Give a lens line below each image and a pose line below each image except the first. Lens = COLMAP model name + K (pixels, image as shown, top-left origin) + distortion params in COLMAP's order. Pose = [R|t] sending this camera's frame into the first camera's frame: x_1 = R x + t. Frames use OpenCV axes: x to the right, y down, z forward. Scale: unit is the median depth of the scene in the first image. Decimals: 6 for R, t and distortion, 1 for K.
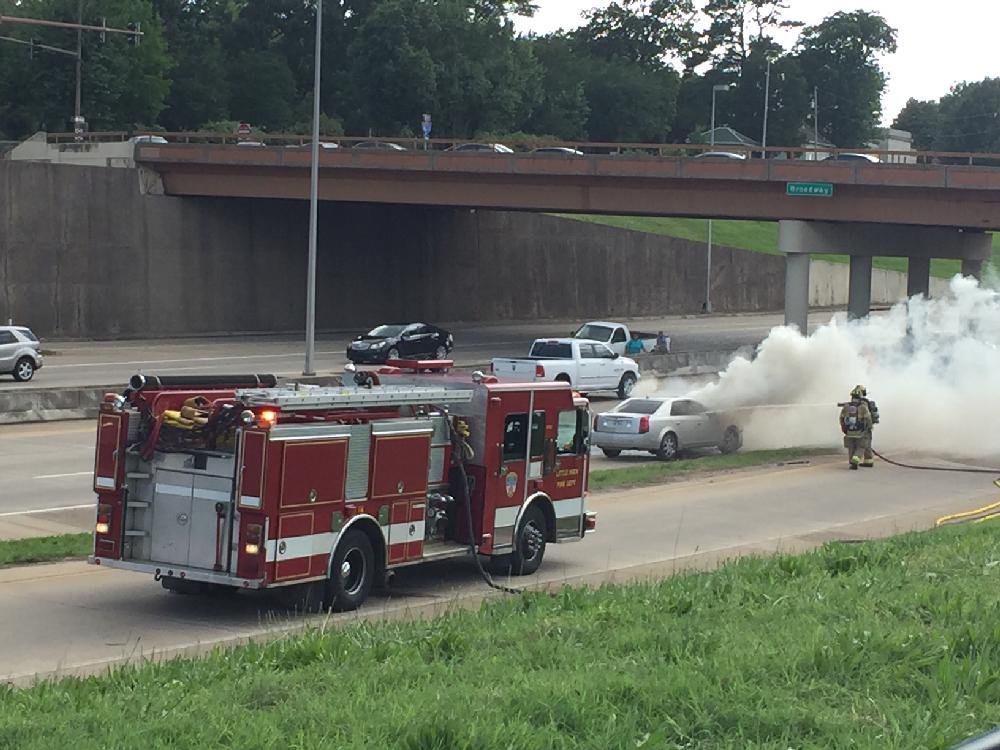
lens RADIAL K [[2314.9, 0, 500.0], [0, 2314.9, 375.0], [0, 0, 1]] dist [0.028504, -0.252956]
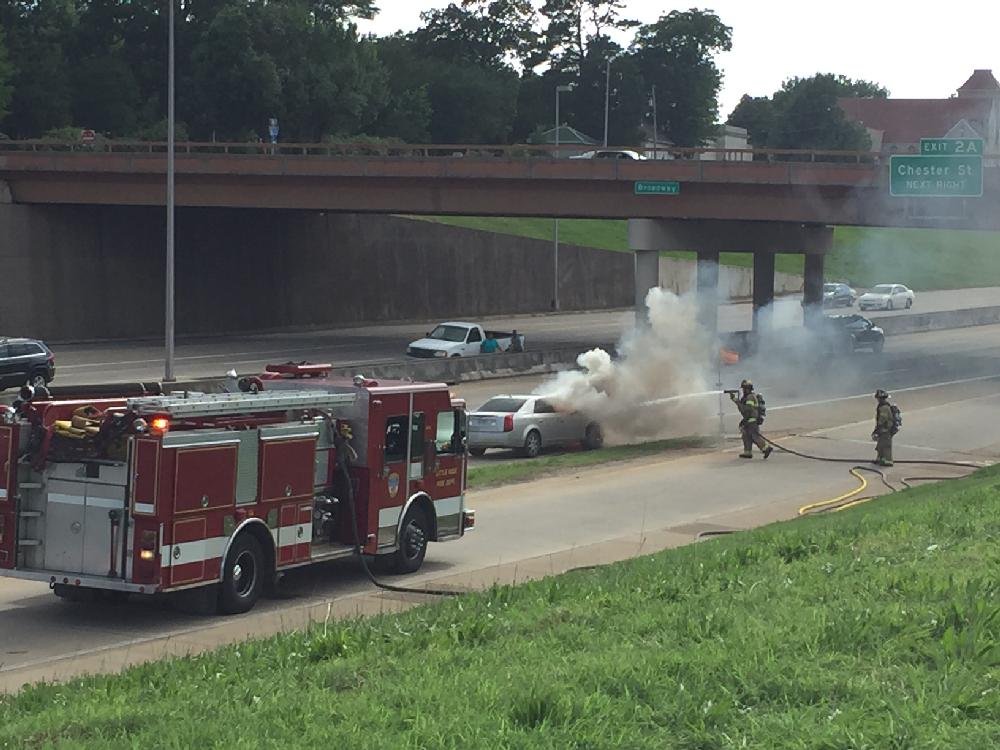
lens RADIAL K [[2307.3, 0, 500.0], [0, 2307.3, 375.0], [0, 0, 1]] dist [0.016044, 0.213848]
pose [[0.997420, -0.021342, 0.068547, -0.006477], [0.021316, 0.999772, 0.001109, -0.000536], [-0.068555, 0.000355, 0.997647, -0.007206]]
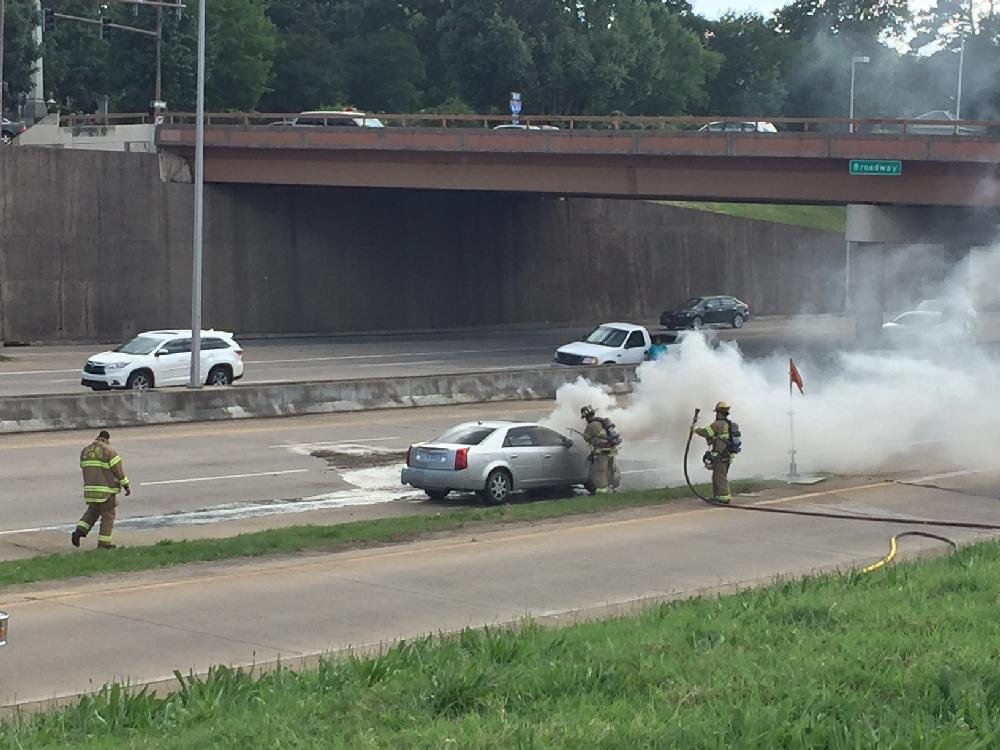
lens RADIAL K [[2314.9, 0, 500.0], [0, 2314.9, 375.0], [0, 0, 1]] dist [0.028504, -0.252956]
pose [[0.991254, 0.002539, -0.131940, 0.109415], [-0.002343, 0.999996, 0.001645, -0.005021], [0.131943, -0.001322, 0.991256, 0.138331]]
